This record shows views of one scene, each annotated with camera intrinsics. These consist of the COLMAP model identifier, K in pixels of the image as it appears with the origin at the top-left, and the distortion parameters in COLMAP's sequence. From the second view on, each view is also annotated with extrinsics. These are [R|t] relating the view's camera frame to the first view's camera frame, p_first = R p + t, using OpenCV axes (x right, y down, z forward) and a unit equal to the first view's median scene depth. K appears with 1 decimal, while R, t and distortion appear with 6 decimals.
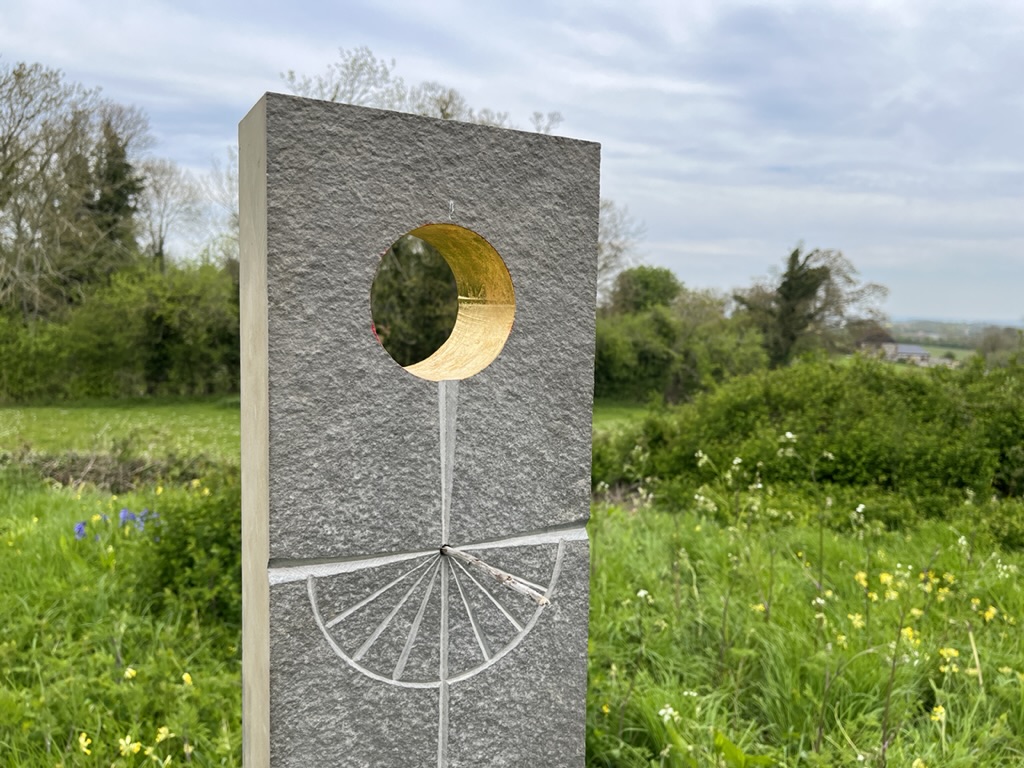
lens RADIAL K [[776.5, 0, 500.9], [0, 776.5, 380.1], [0, 0, 1]] dist [0.080827, -0.122260]
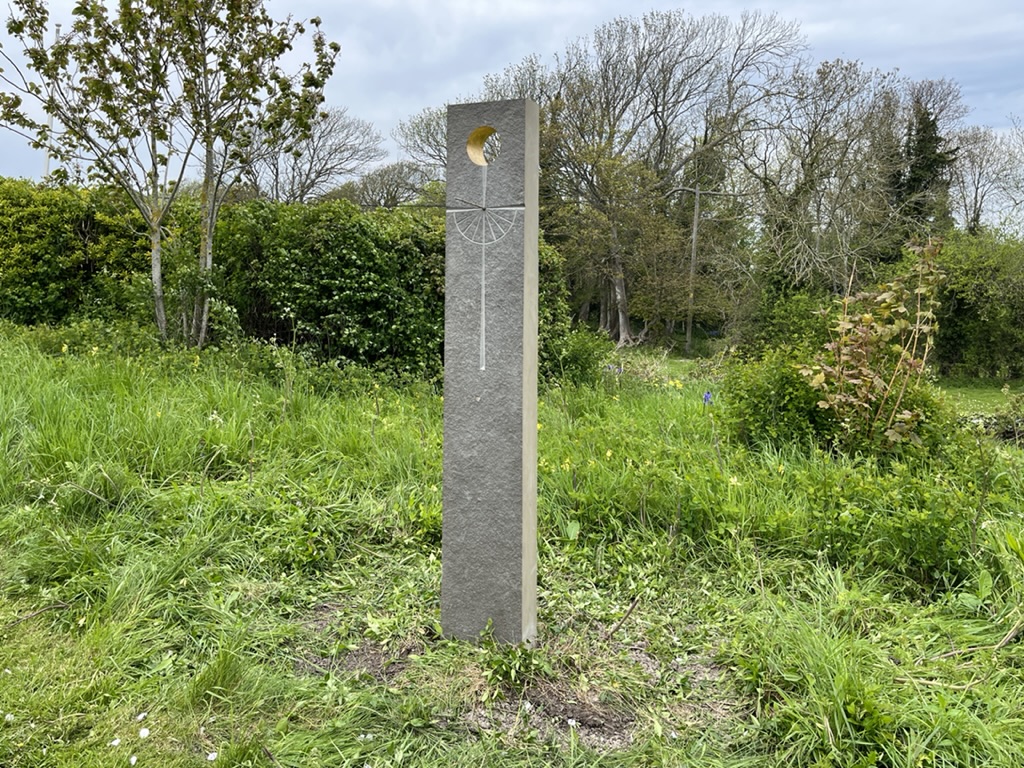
lens RADIAL K [[842.0, 0, 511.6], [0, 842.0, 267.5], [0, 0, 1]] dist [0.041441, -0.000191]
pose [[0.601898, -0.037204, -0.797706, 3.353240], [-0.060314, 0.993943, -0.091865, 0.886554], [0.796292, 0.103406, 0.596009, -1.367099]]
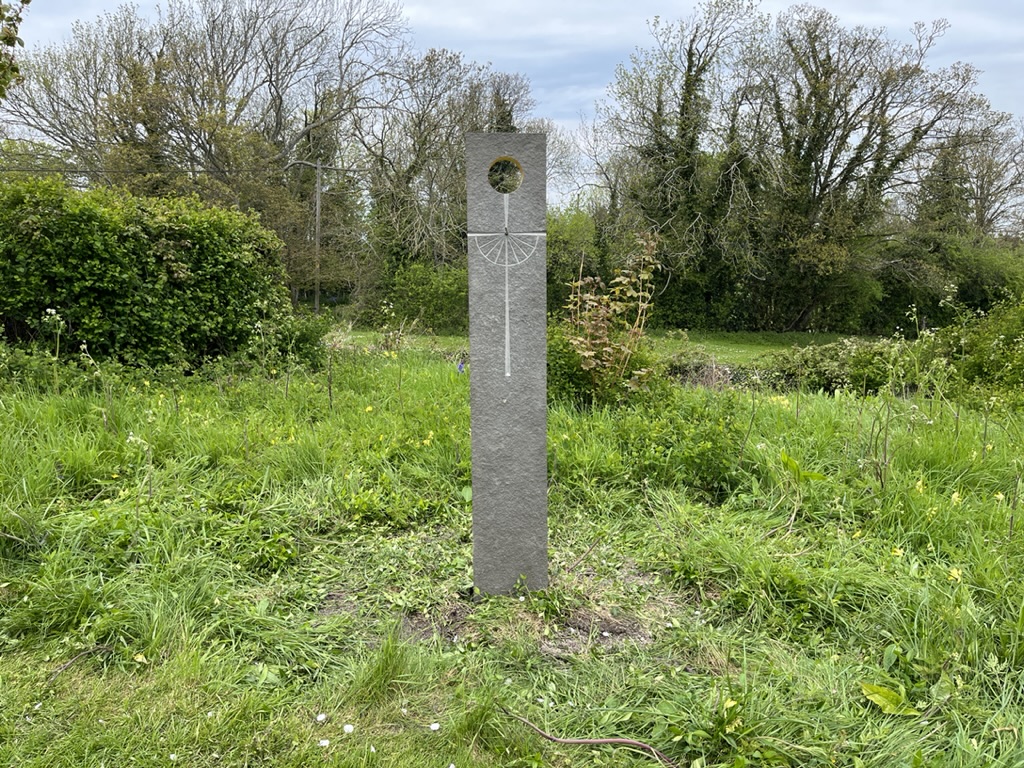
lens RADIAL K [[770.7, 0, 502.3], [0, 770.7, 382.0], [0, 0, 1]] dist [0.057703, -0.066947]
pose [[0.896638, 0.042679, -0.440703, 1.843057], [-0.010008, 0.997043, 0.076195, 0.713520], [0.442651, -0.063909, 0.894413, -2.922198]]
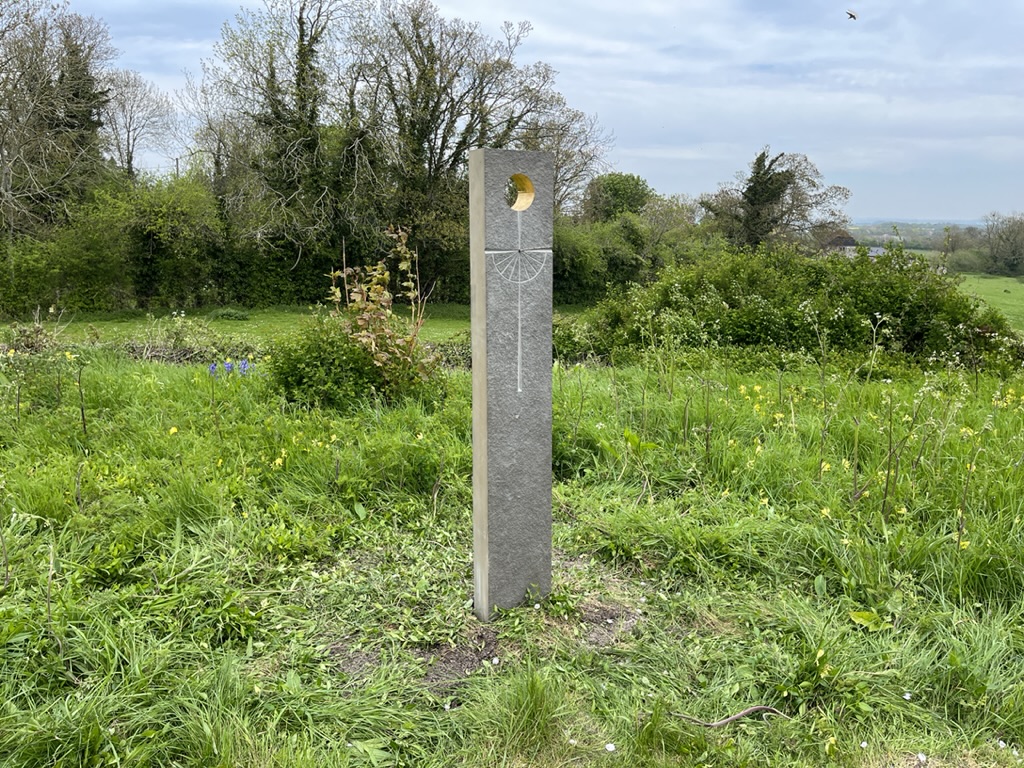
lens RADIAL K [[770.7, 0, 502.3], [0, 770.7, 382.0], [0, 0, 1]] dist [0.057703, -0.066947]
pose [[0.999044, -0.027483, 0.034007, -0.333731], [0.023385, 0.993029, 0.115524, 0.443748], [-0.036945, -0.114618, 0.992722, -3.352231]]
